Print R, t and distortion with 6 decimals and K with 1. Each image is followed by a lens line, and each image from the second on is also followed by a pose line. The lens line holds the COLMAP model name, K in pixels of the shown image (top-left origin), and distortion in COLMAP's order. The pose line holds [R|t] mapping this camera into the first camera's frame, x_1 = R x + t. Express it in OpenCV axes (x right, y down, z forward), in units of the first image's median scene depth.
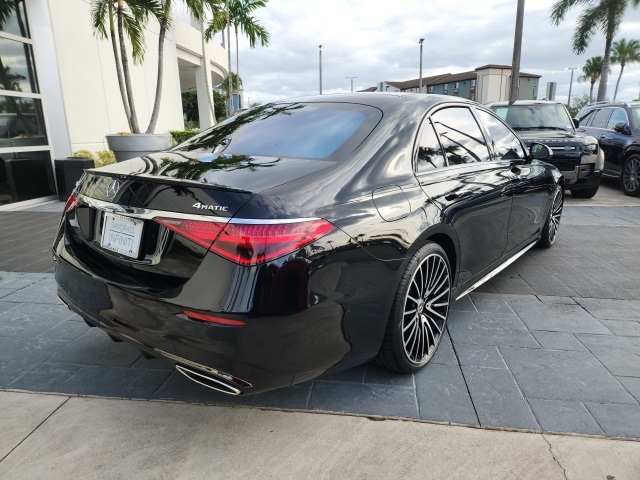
lens RADIAL K [[426.6, 0, 316.6], [0, 426.6, 228.6], [0, 0, 1]] dist [0.069535, -0.061010]
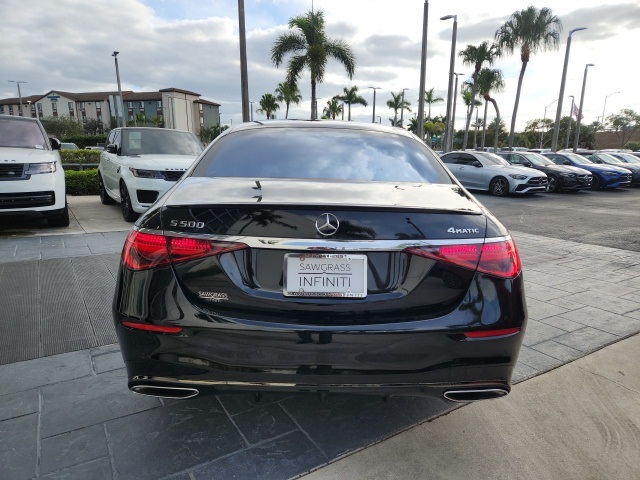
lens RADIAL K [[423.8, 0, 325.1], [0, 423.8, 240.6], [0, 0, 1]] dist [0.074181, -0.063954]
pose [[0.761463, -0.106364, 0.639422, -0.242770], [0.117894, 0.992718, 0.024737, -0.018810], [-0.637397, 0.056548, 0.768458, 0.085629]]
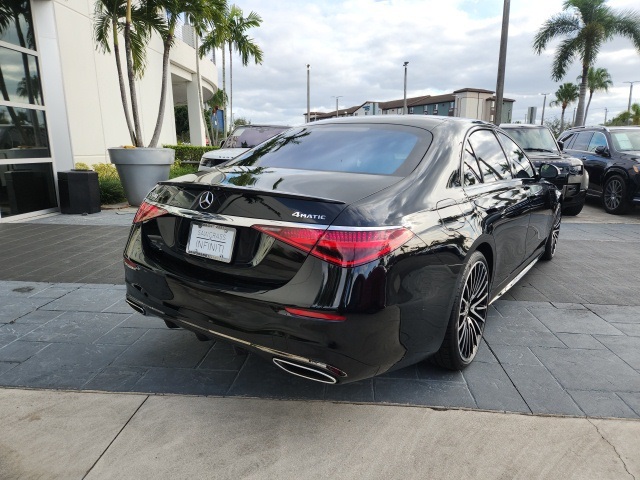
lens RADIAL K [[423.8, 0, 326.2], [0, 423.8, 231.9], [0, 0, 1]] dist [0.077189, -0.064864]
pose [[0.997893, 0.006415, 0.064557, -0.056559], [-0.004521, 0.999556, -0.029442, 0.005100], [-0.064717, 0.029089, 0.997480, -0.023651]]
